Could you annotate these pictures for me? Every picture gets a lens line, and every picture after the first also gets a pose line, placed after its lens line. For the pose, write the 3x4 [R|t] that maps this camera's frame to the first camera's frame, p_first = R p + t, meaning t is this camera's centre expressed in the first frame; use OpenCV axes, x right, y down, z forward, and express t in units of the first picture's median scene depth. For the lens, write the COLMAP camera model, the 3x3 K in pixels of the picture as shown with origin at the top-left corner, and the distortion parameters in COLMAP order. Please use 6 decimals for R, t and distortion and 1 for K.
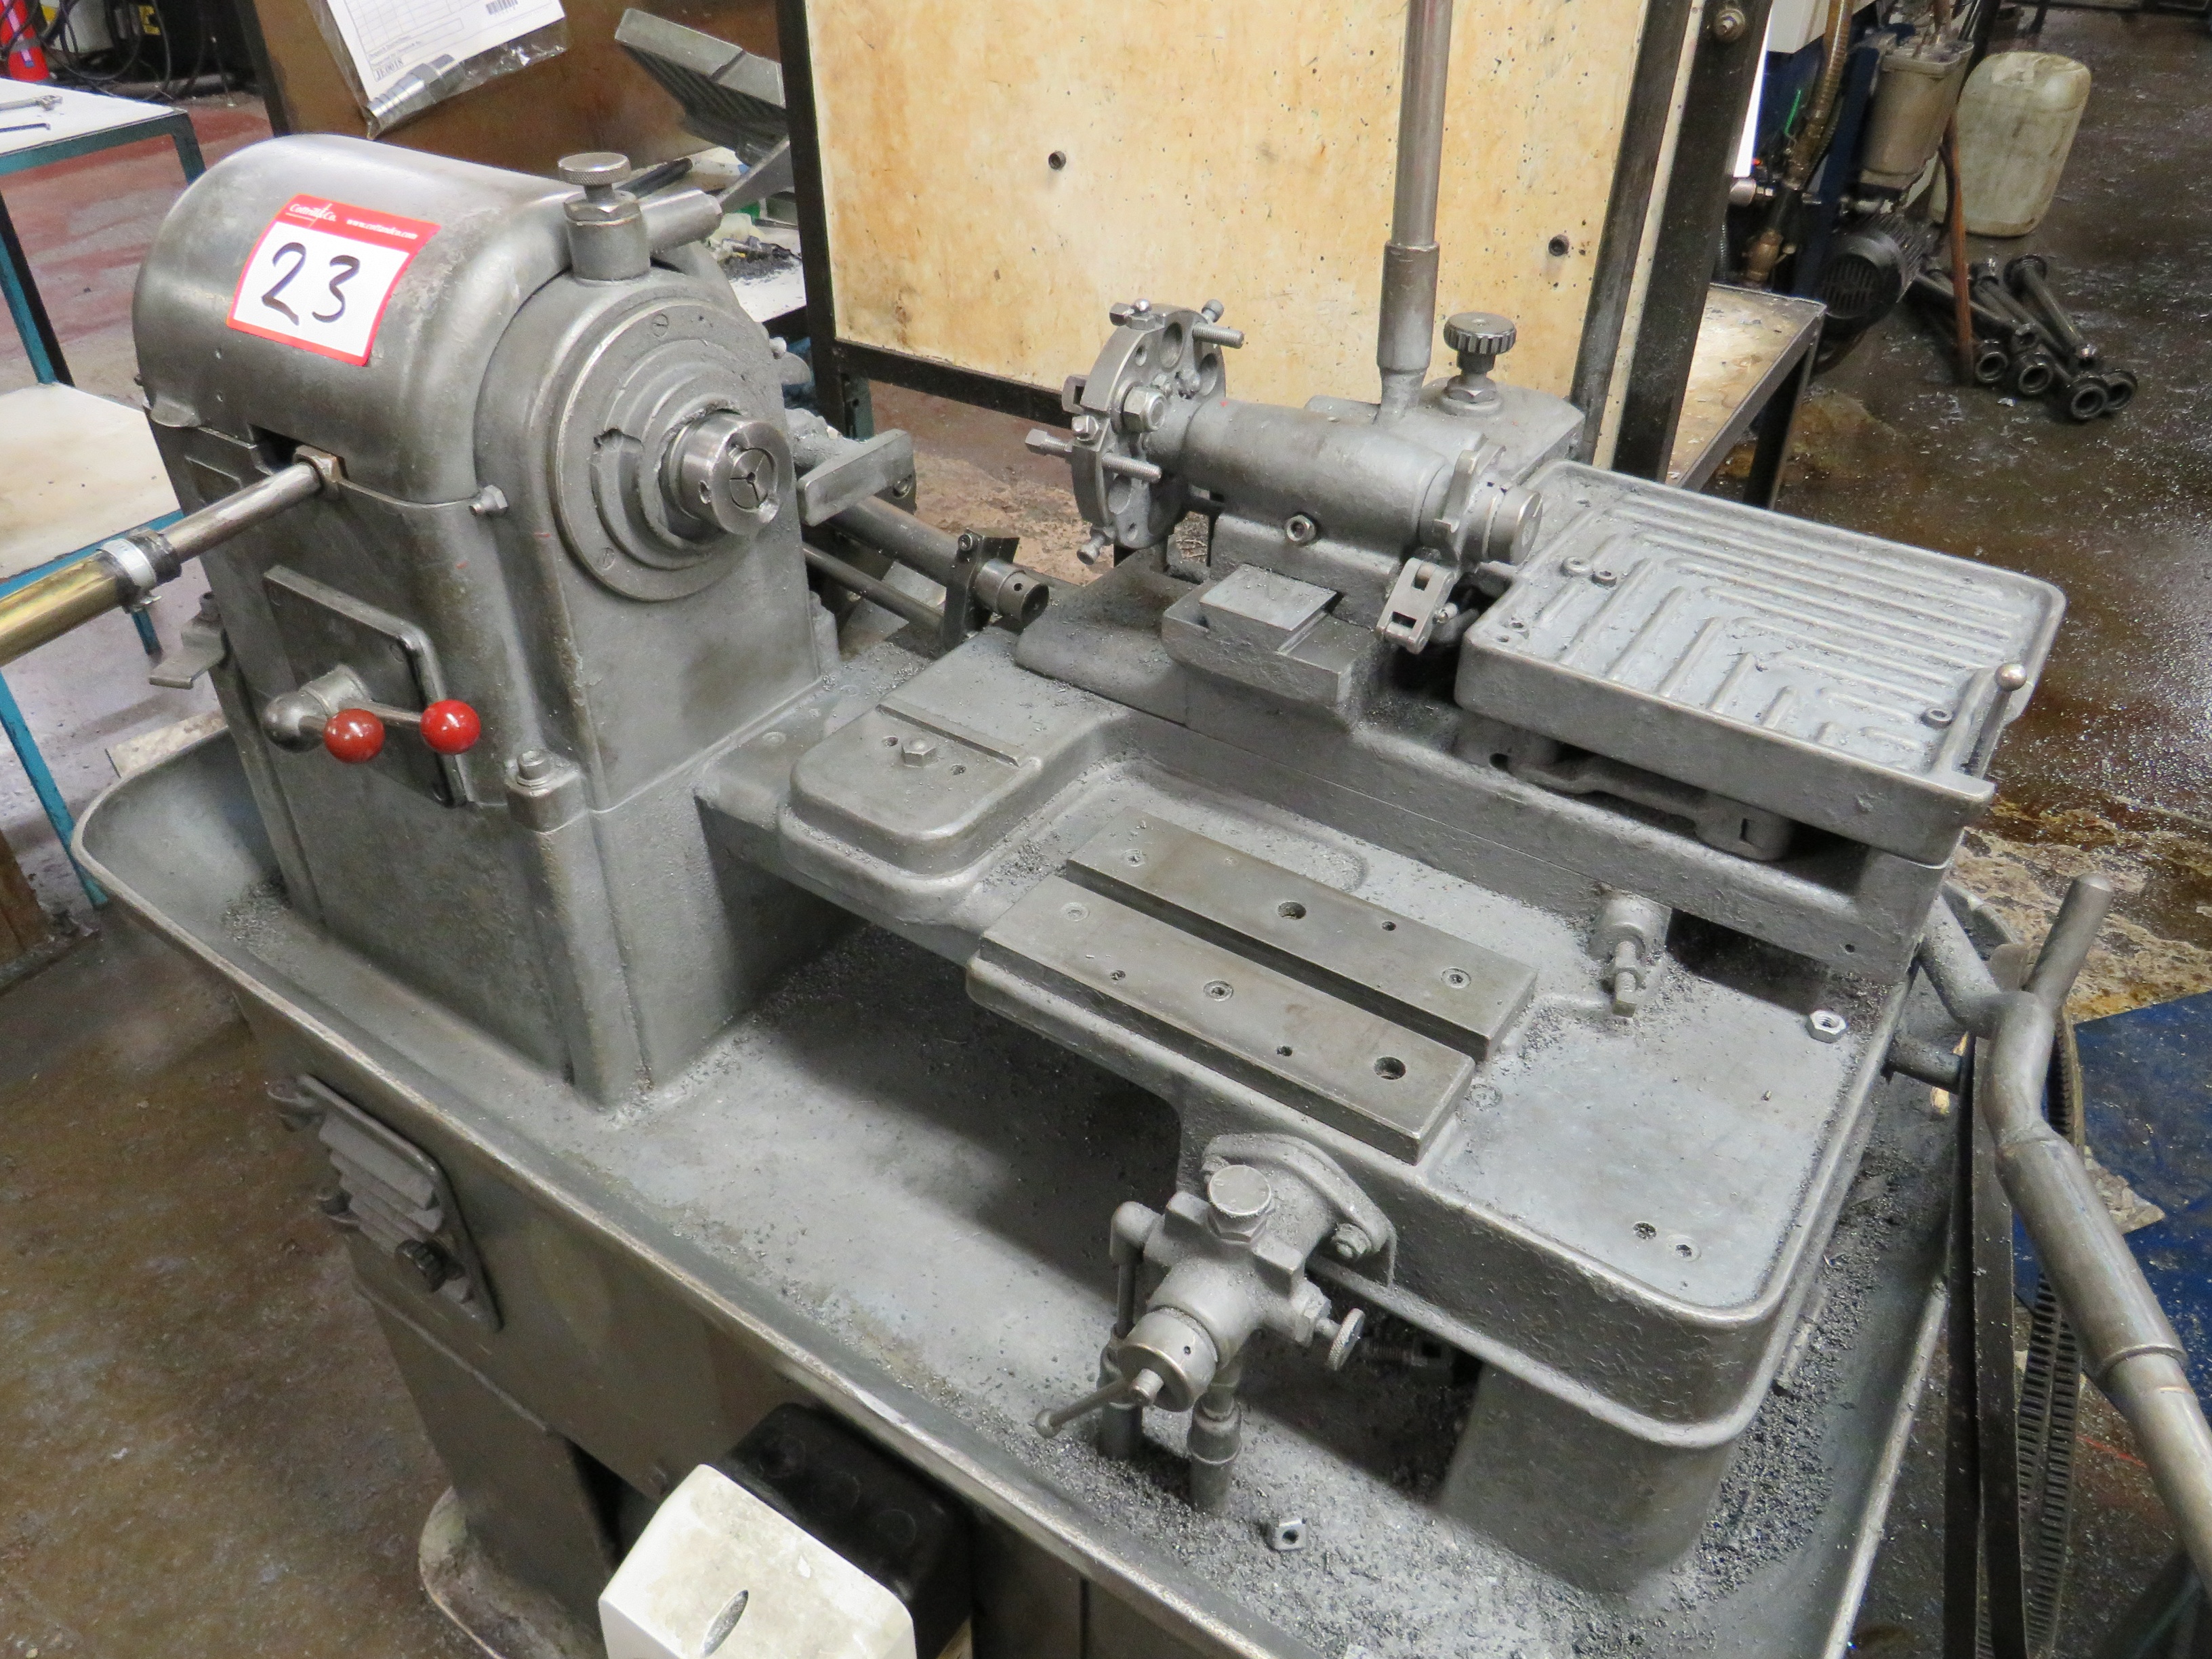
lens RADIAL K [[1541.8, 0, 1134.9], [0, 1541.8, 844.8], [0, 0, 1]] dist [-0.049918, -0.000287]
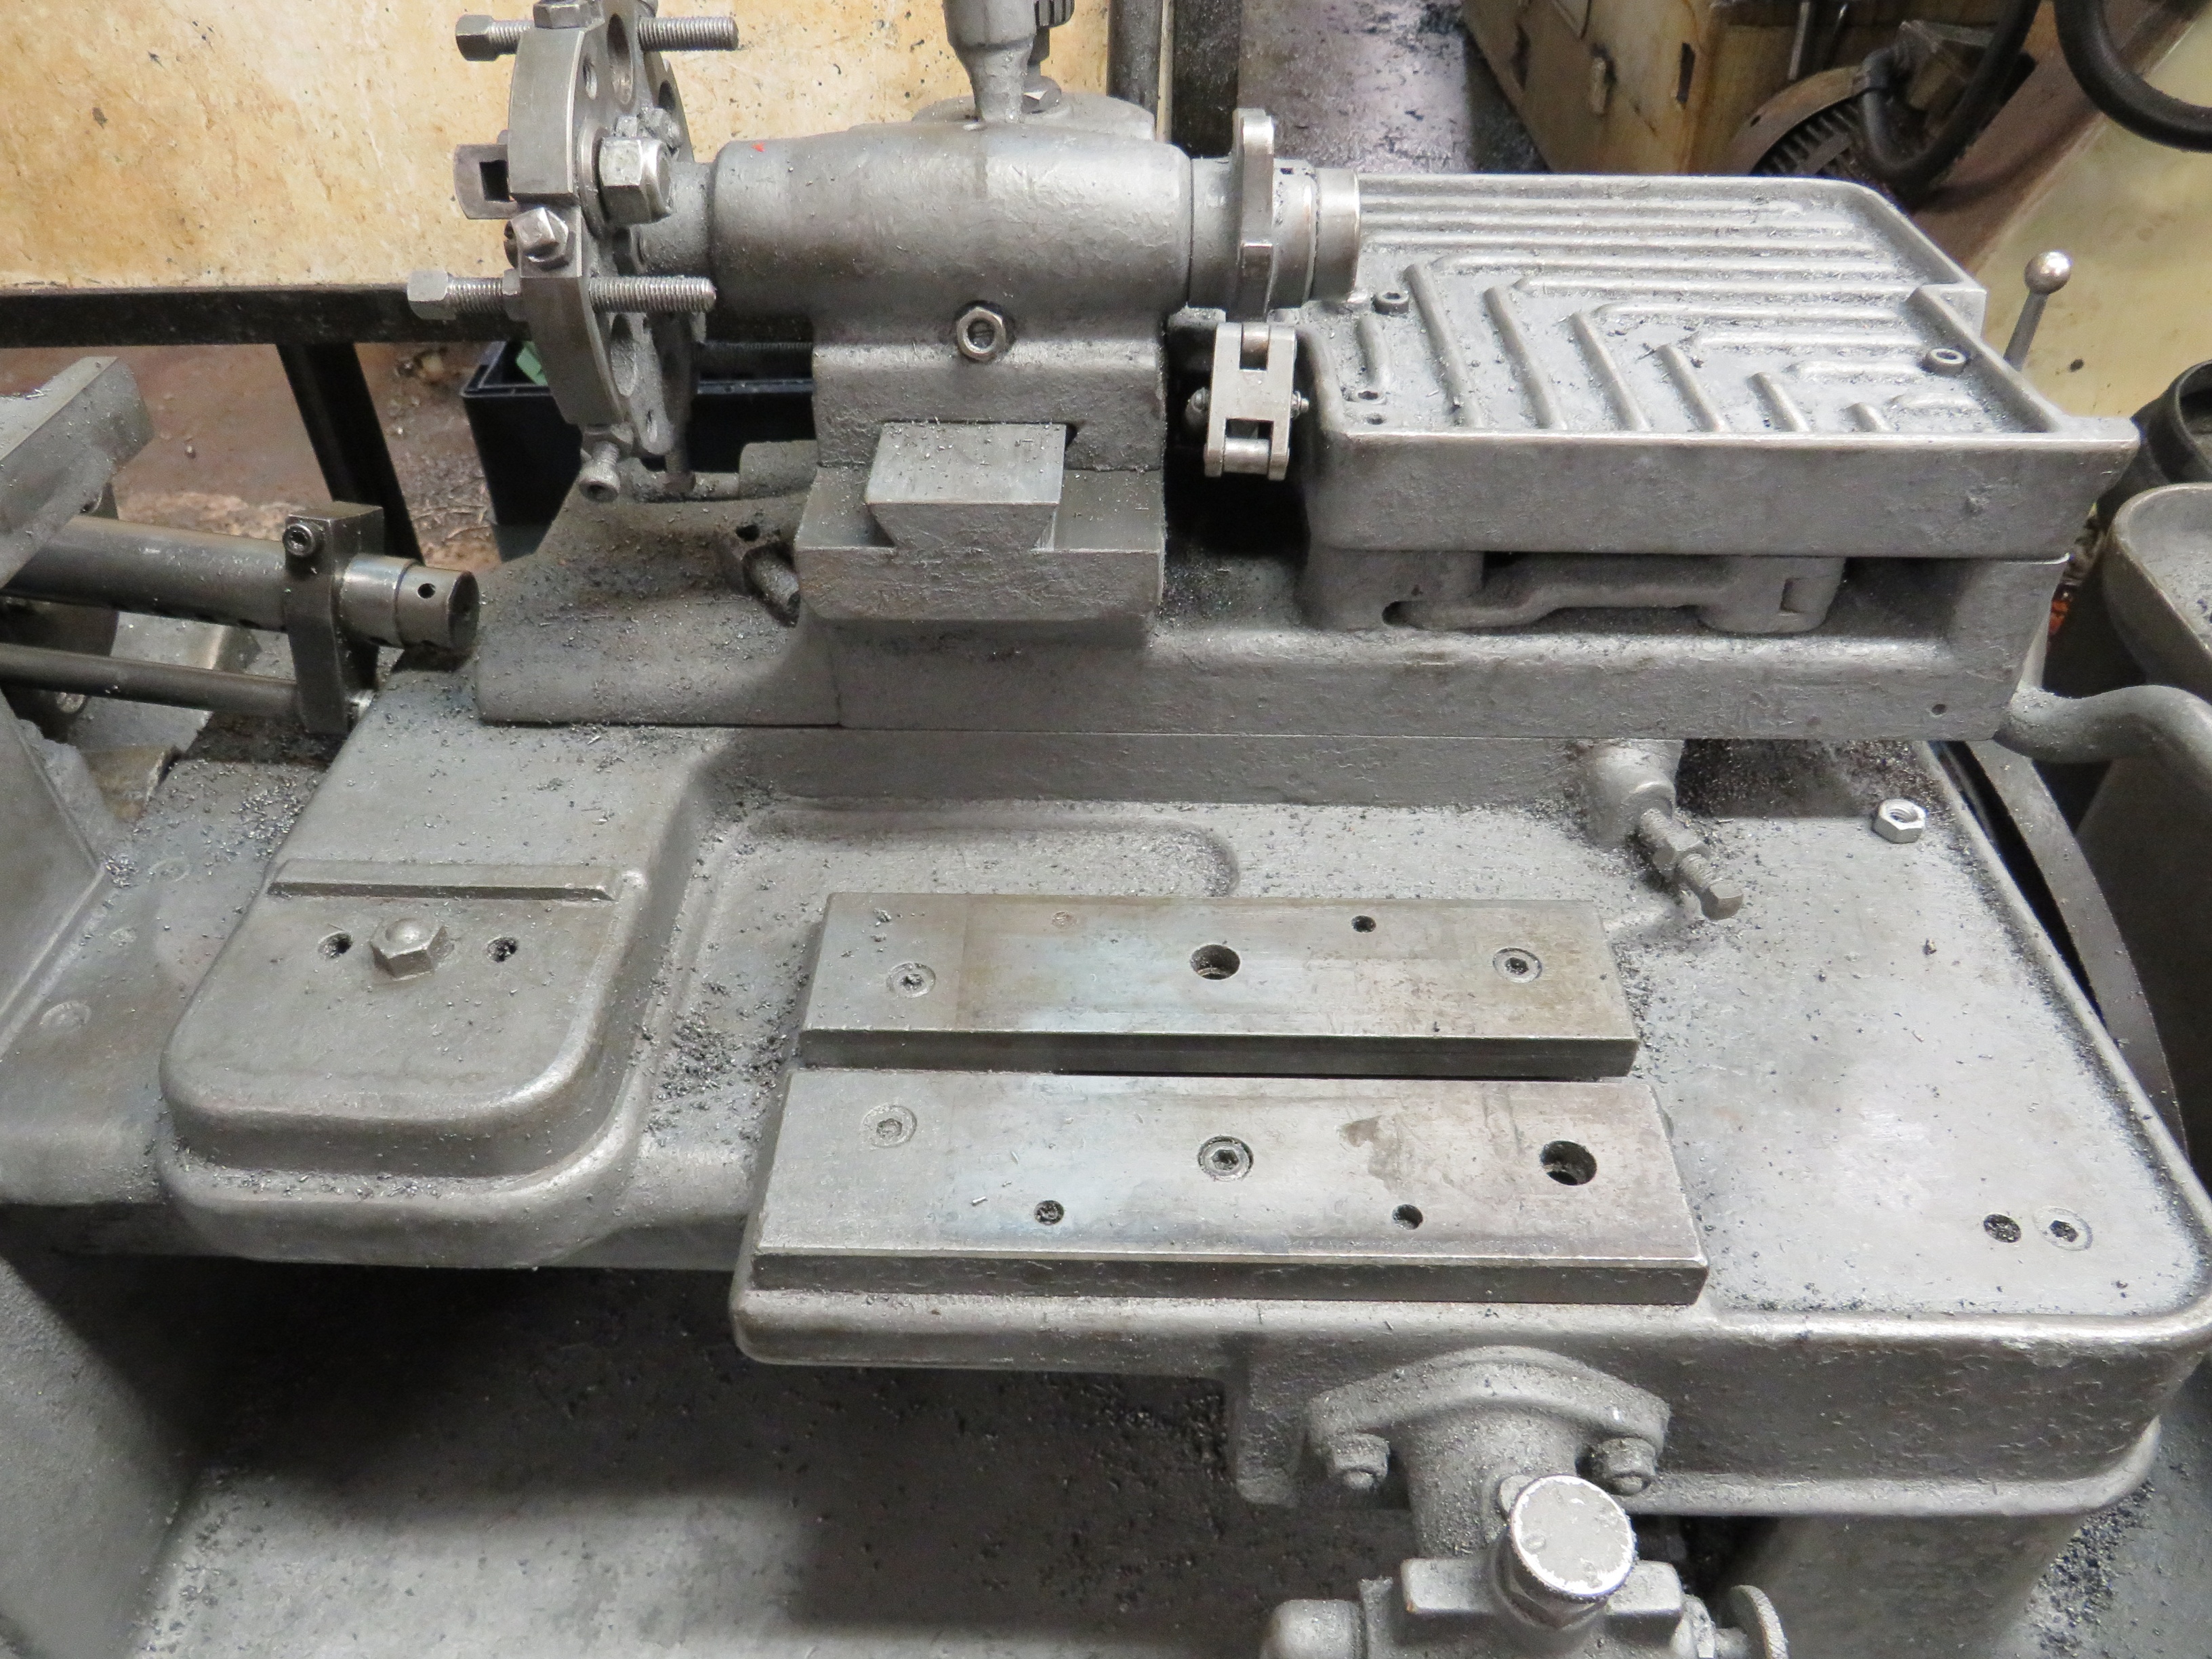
lens RADIAL K [[1545.7, 0, 1106.0], [0, 1545.7, 829.5], [0, 0, 1]] dist [-0.017642, -0.015078]
pose [[0.842481, -0.359016, 0.401664, -0.148122], [0.333784, 0.933090, 0.133911, -0.094699], [-0.422865, 0.021252, 0.905943, 0.468251]]
